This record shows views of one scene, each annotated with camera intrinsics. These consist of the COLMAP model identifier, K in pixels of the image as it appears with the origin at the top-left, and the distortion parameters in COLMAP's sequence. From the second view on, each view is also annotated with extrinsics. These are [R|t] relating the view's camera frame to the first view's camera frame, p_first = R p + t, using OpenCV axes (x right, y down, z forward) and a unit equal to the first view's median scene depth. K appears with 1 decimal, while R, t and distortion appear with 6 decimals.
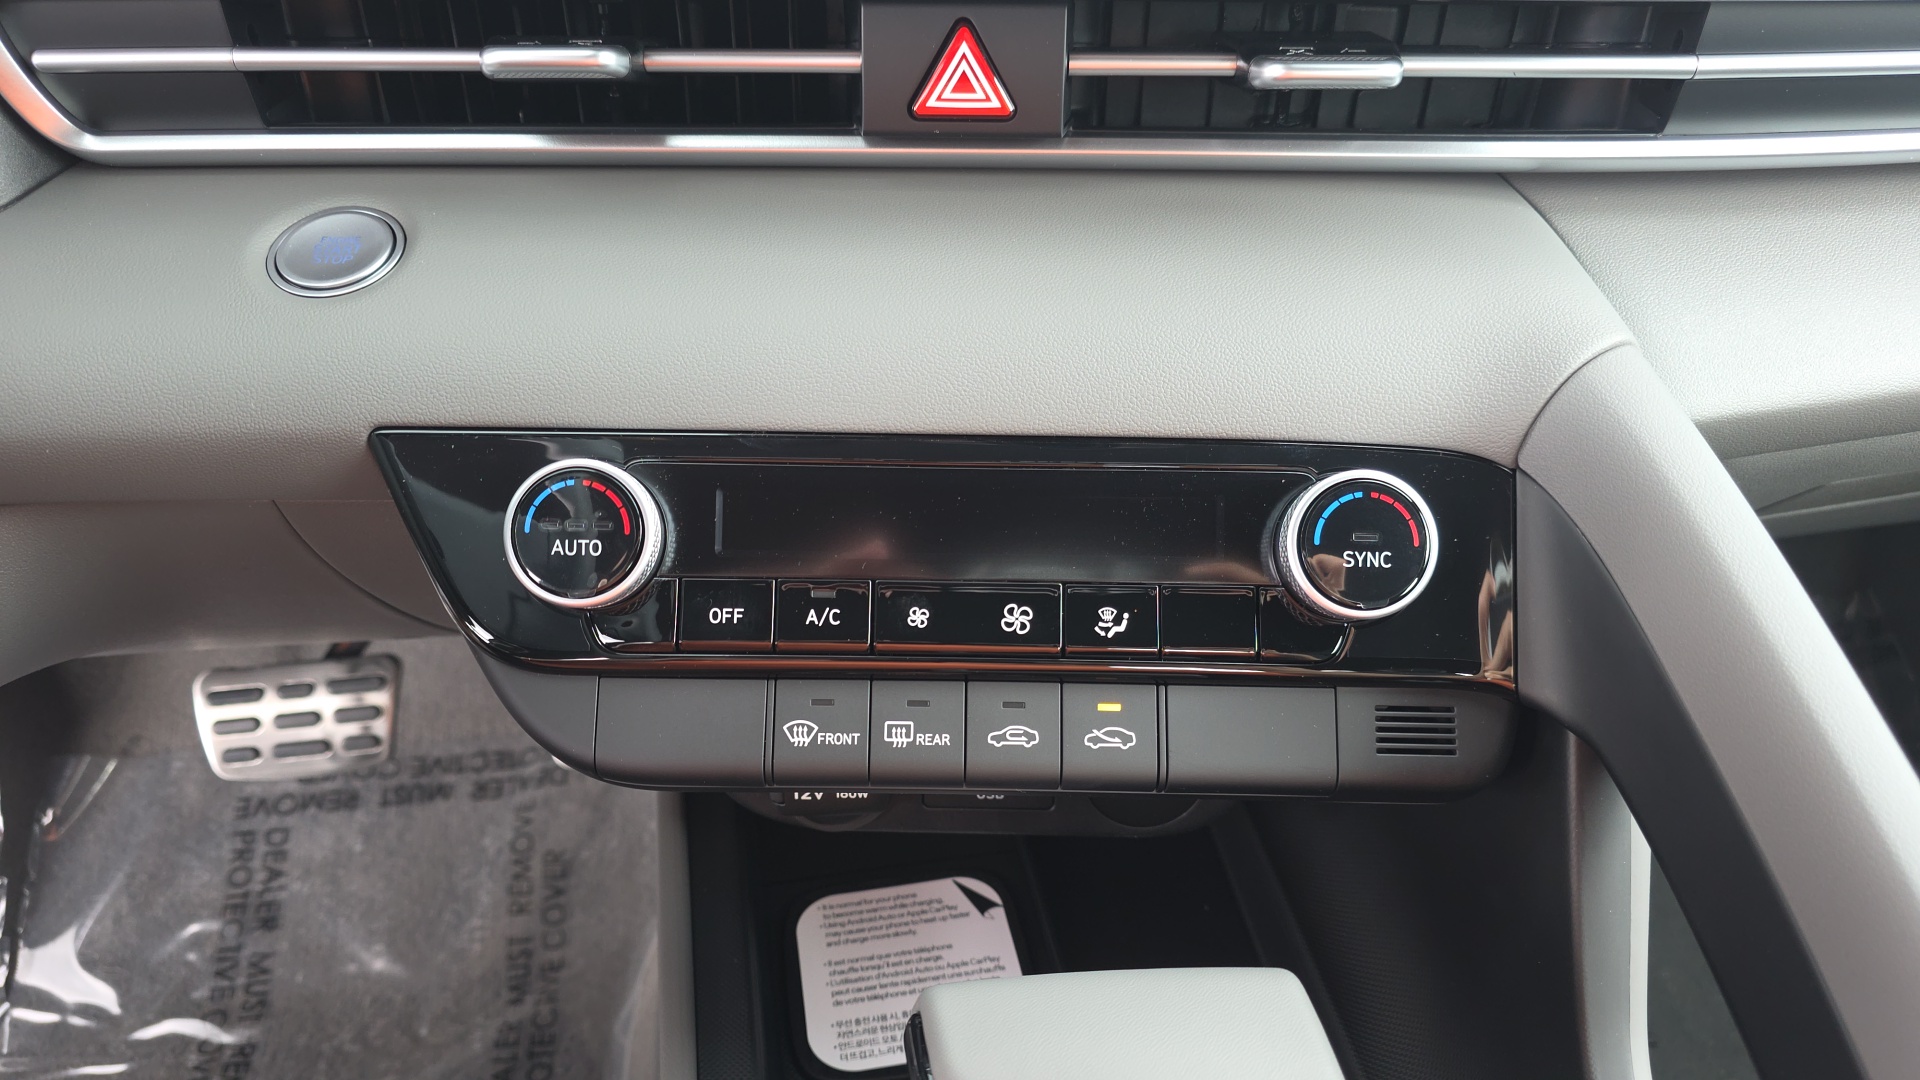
lens RADIAL K [[1298.8, 0, 942.9], [0, 1298.8, 578.6], [0, 0, 1]] dist [0.065117, -0.071509]
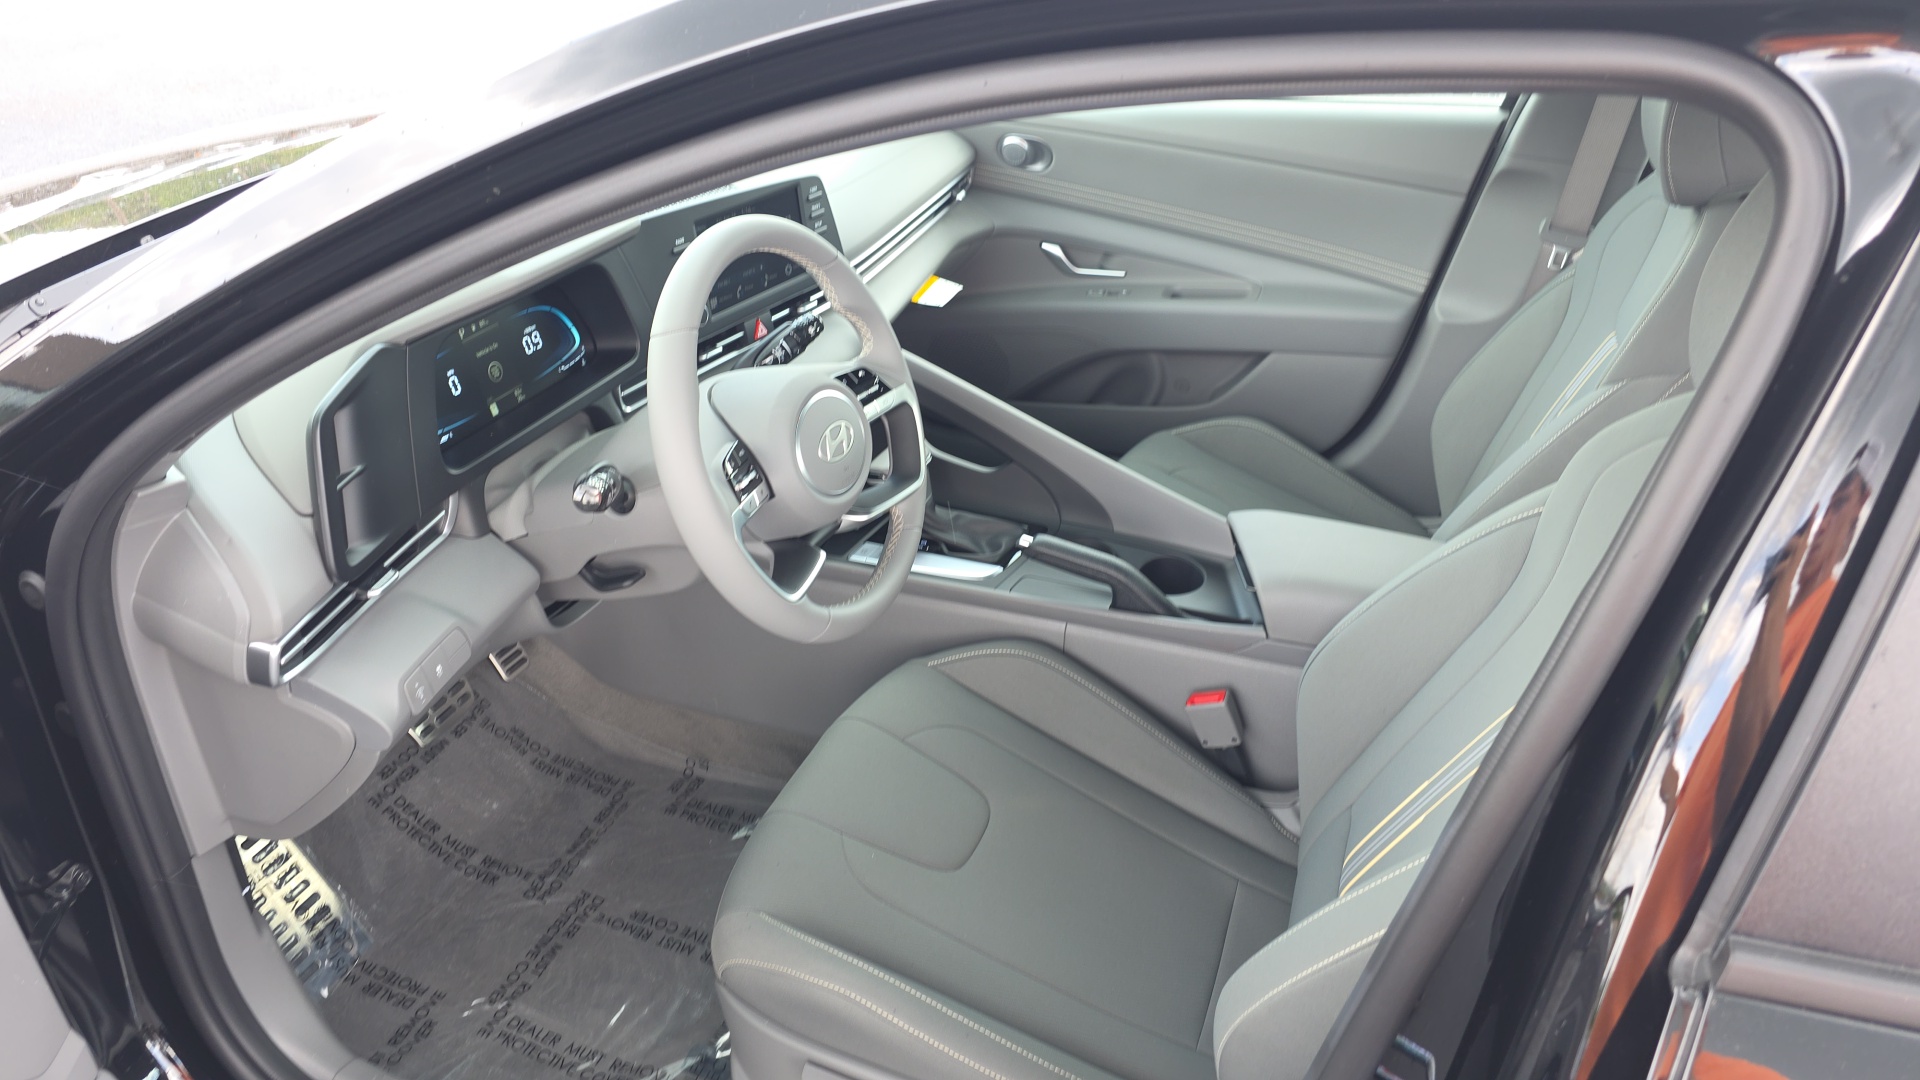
lens RADIAL K [[1298.8, 0, 952.4], [0, 1298.8, 472.8], [0, 0, 1]] dist [0.065117, -0.071509]
pose [[0.483826, -0.405932, 0.775327, -3.696403], [0.486873, 0.861019, 0.146974, -0.283083], [-0.727232, 0.306376, 0.614221, -2.411321]]
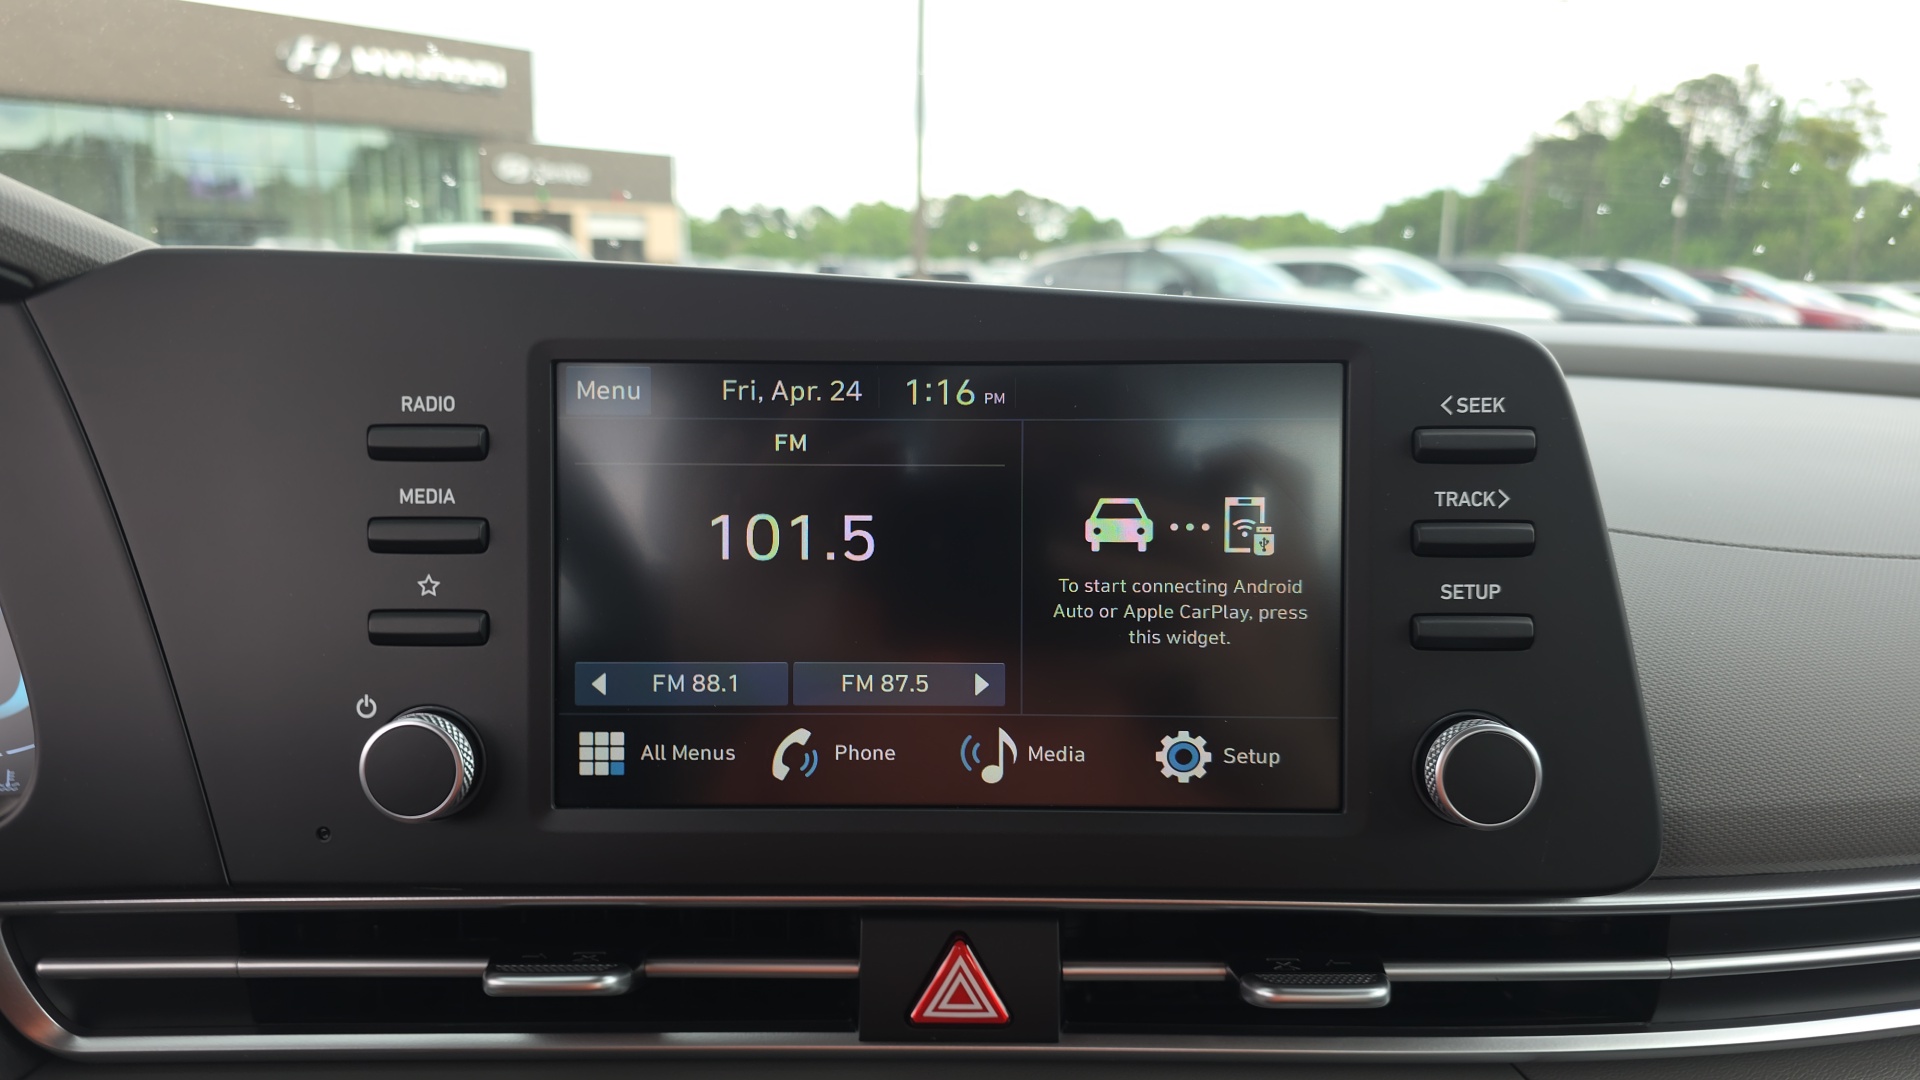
lens RADIAL K [[1298.8, 0, 943.1], [0, 1298.8, 535.0], [0, 0, 1]] dist [0.065117, -0.071509]
pose [[0.999800, -0.000841, 0.019986, -0.017339], [0.009586, 0.897069, -0.441786, -0.248888], [-0.017557, 0.441889, 0.896898, -0.064930]]
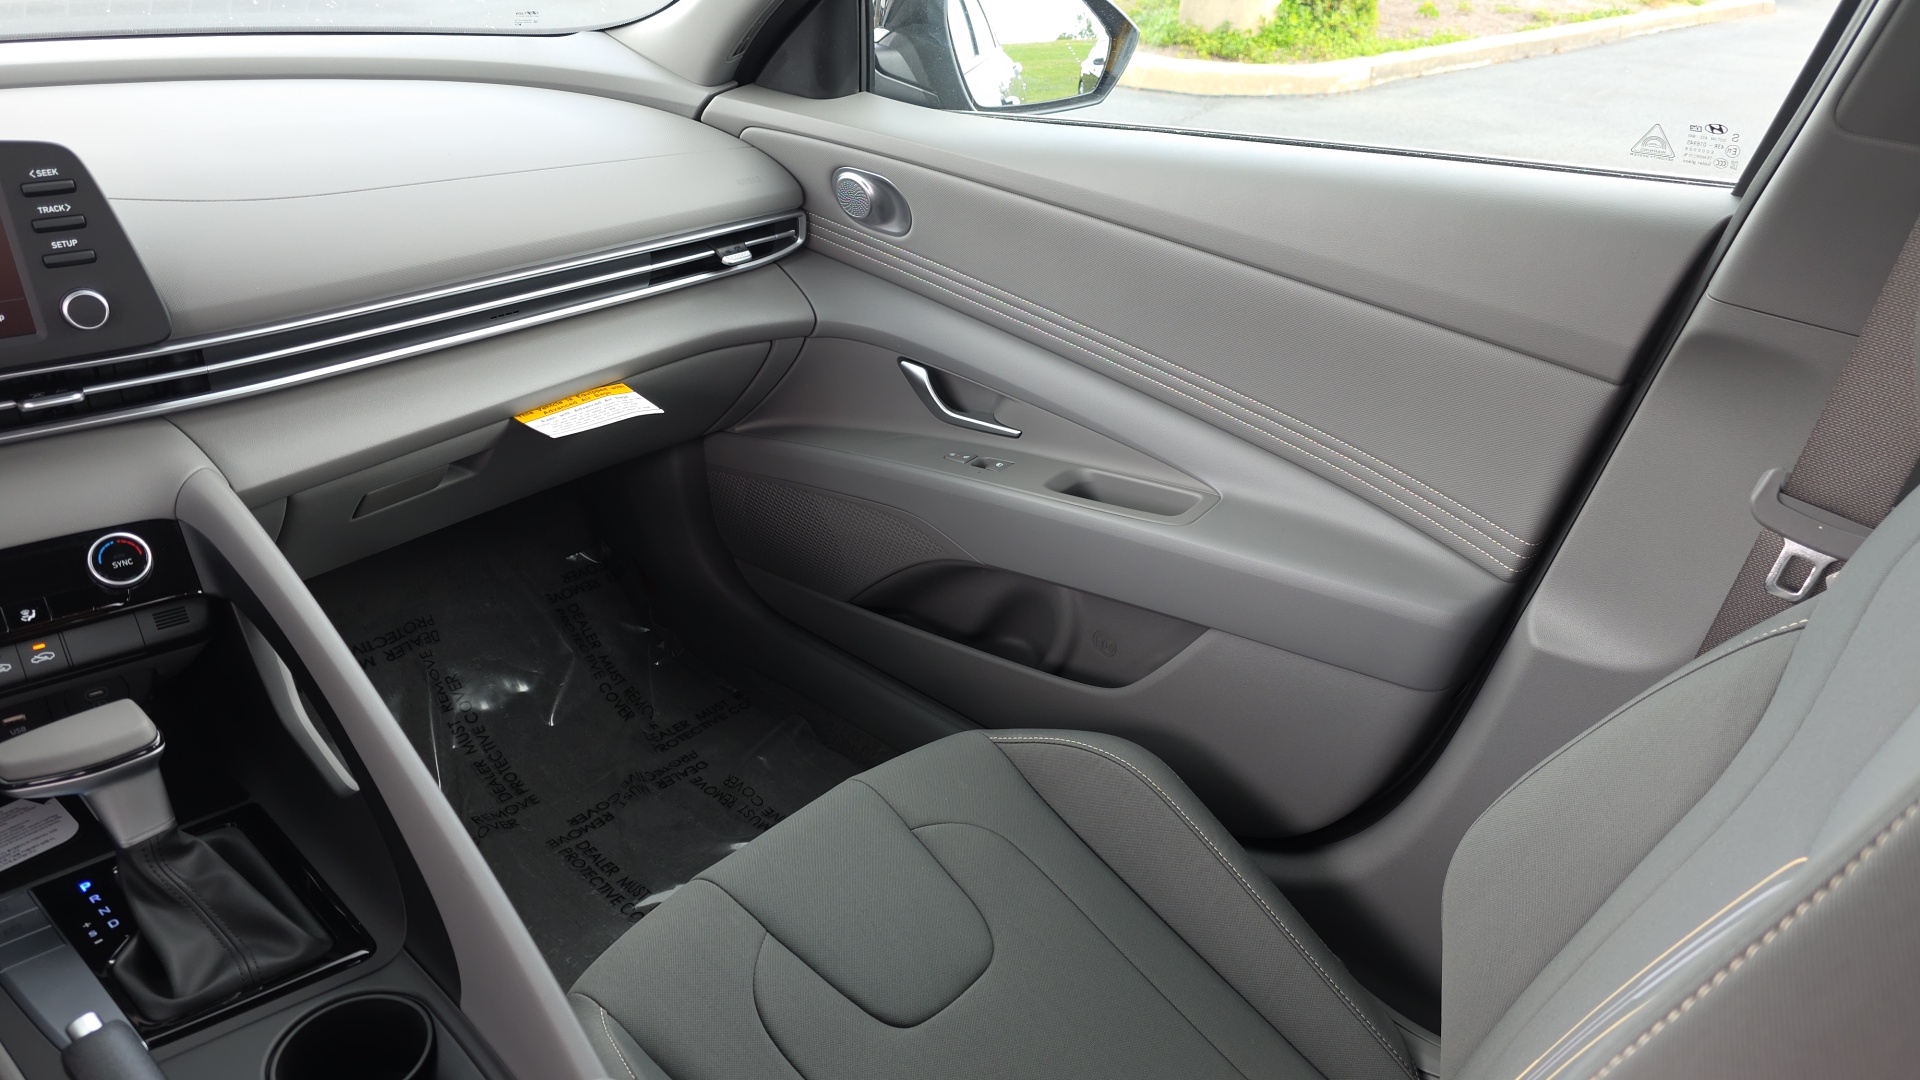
lens RADIAL K [[1298.8, 0, 975.6], [0, 1298.8, 548.6], [0, 0, 1]] dist [0.065117, -0.071509]
pose [[0.756779, -0.280150, 0.590595, 0.042219], [0.340014, 0.940363, 0.010374, 0.511416], [-0.558280, 0.192959, 0.806902, -2.160087]]
